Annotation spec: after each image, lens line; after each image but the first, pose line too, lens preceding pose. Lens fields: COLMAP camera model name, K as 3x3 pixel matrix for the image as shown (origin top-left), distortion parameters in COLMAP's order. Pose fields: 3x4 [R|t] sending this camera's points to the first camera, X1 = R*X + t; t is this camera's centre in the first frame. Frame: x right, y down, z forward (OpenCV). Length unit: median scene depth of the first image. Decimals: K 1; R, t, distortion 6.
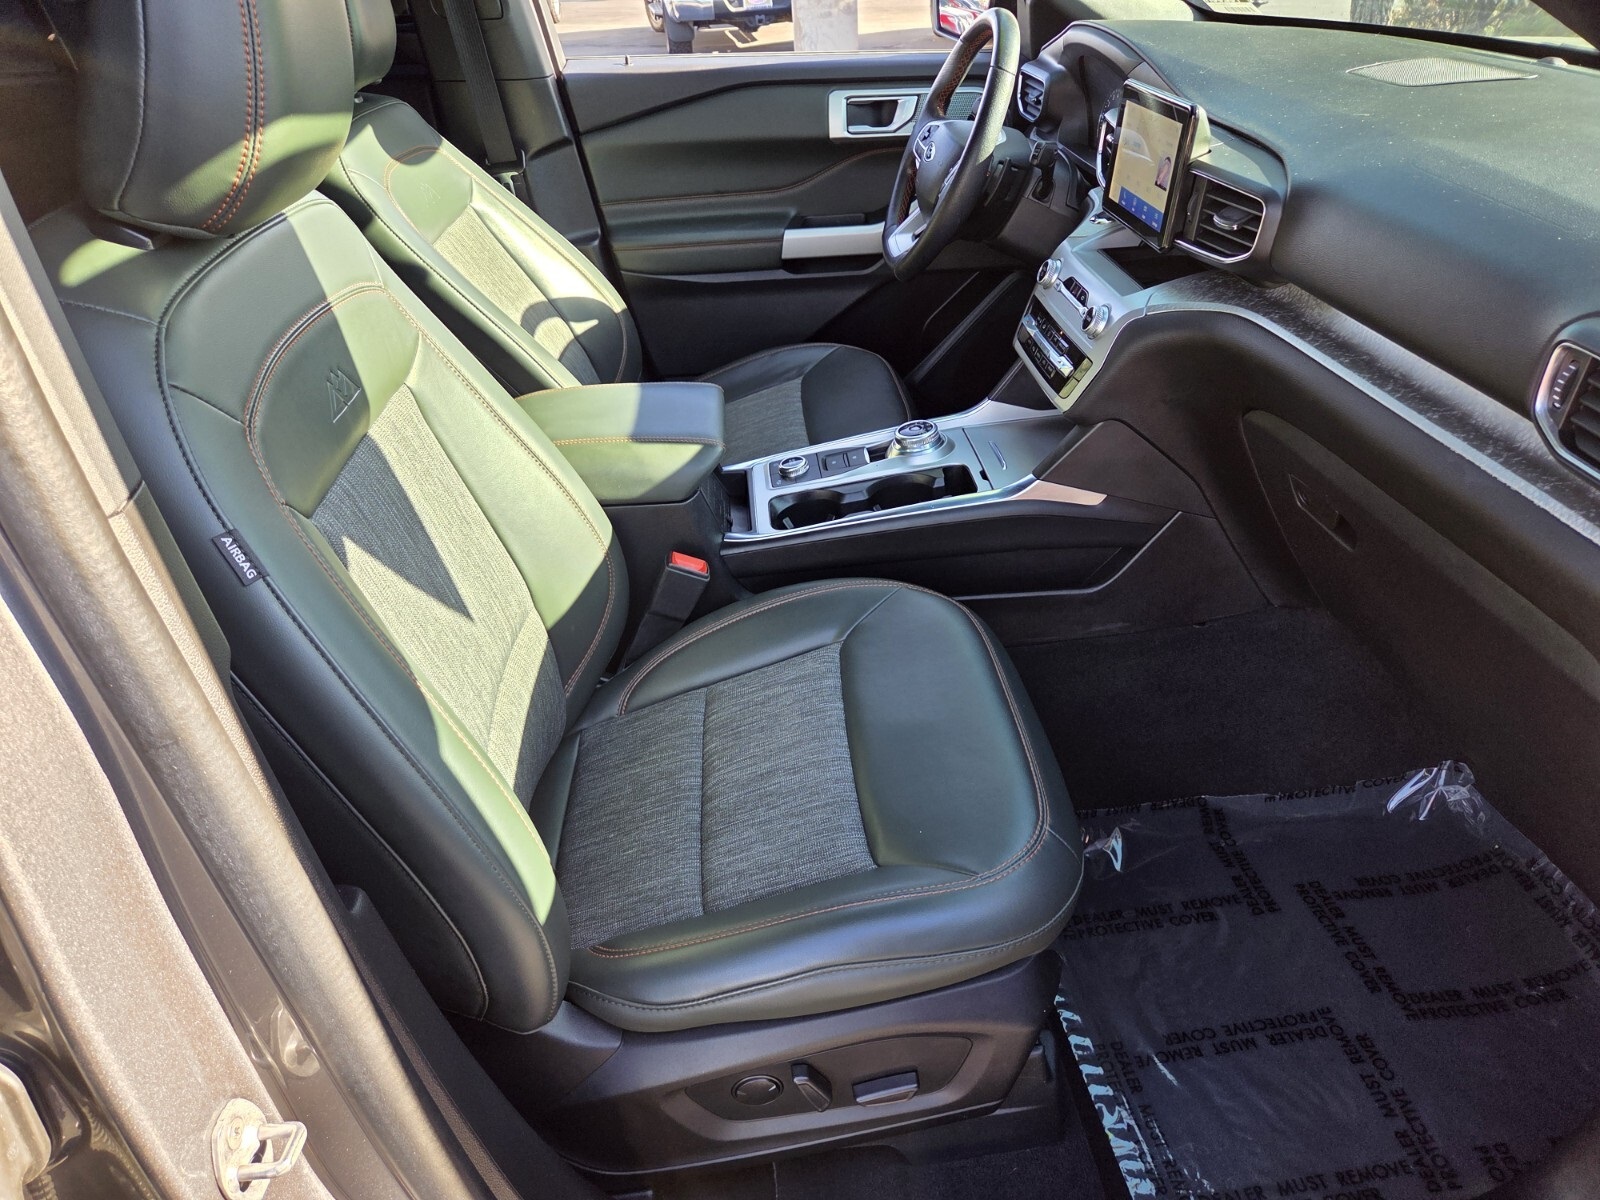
lens RADIAL K [[1077.4, 0, 777.8], [0, 1077.4, 608.0], [0, 0, 1]] dist [0.062107, -0.048436]
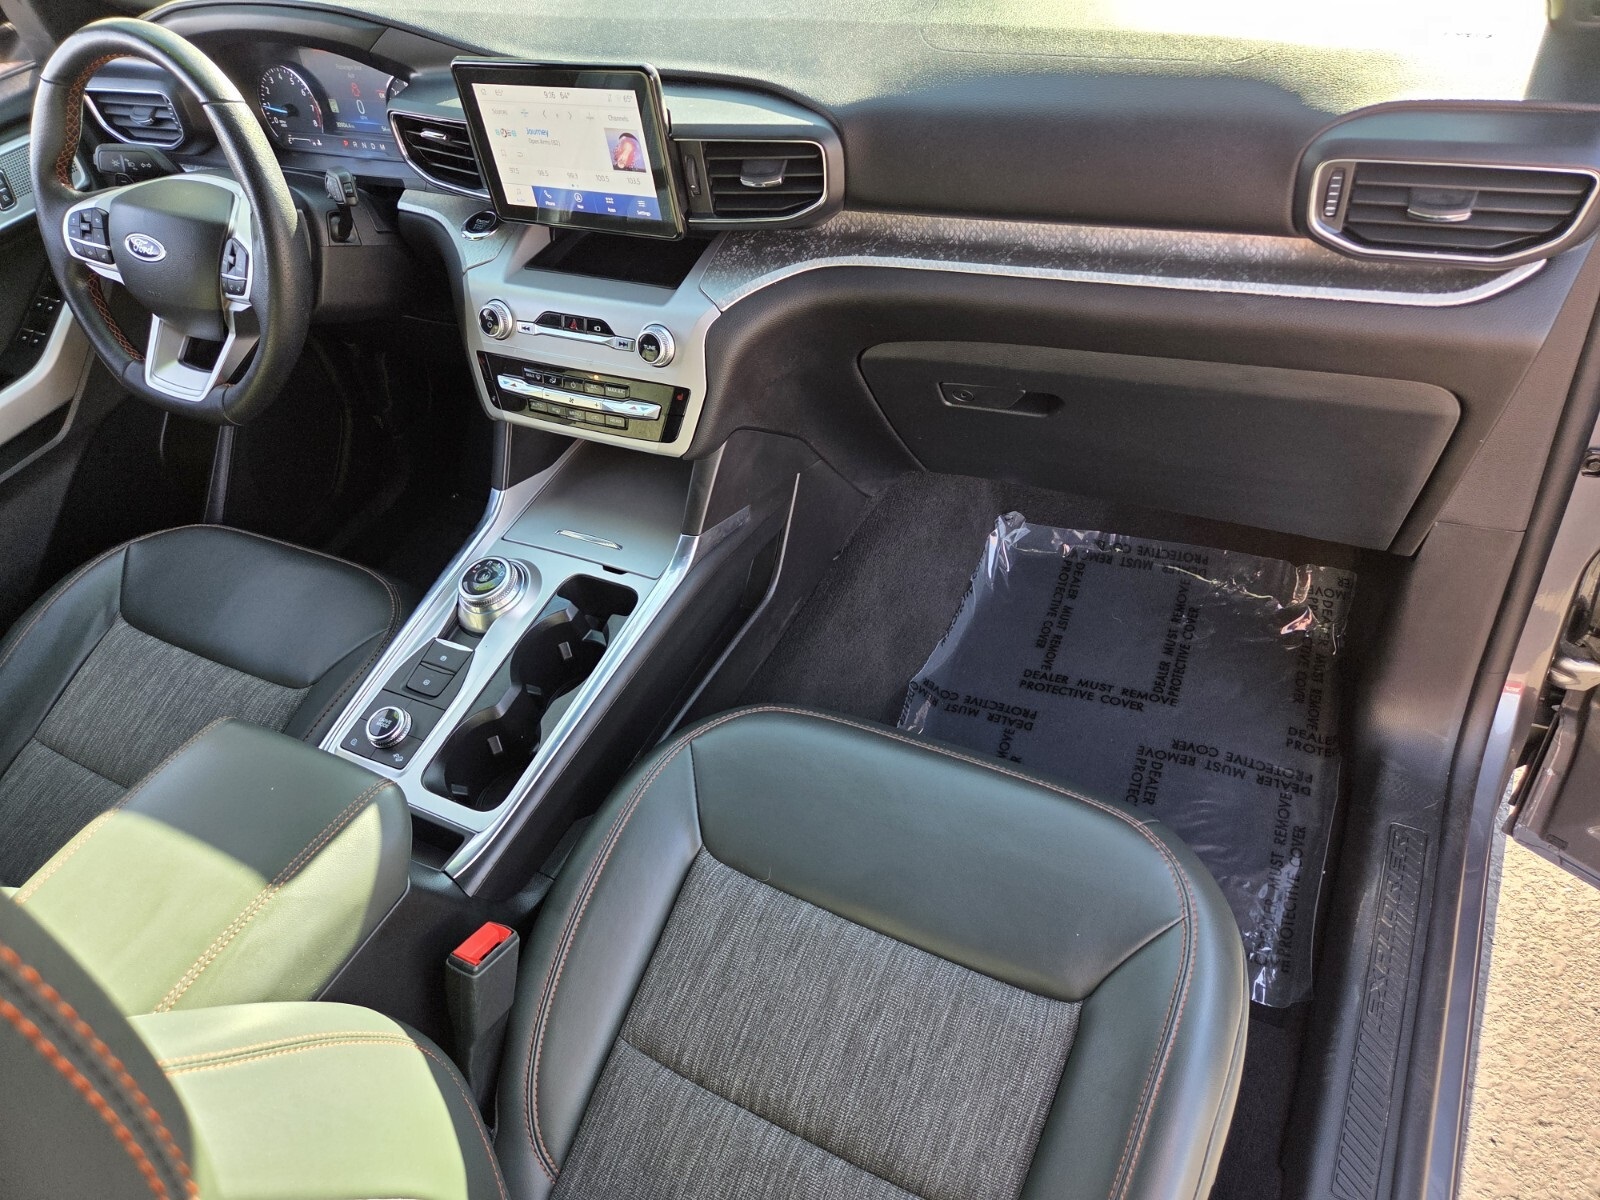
lens RADIAL K [[1077.4, 0, 777.8], [0, 1077.4, 608.0], [0, 0, 1]] dist [0.062107, -0.048436]
pose [[0.497755, -0.630129, 0.595968, -0.281072], [0.564013, 0.757174, 0.329509, -0.340351], [-0.658885, 0.172119, 0.732288, 0.386146]]
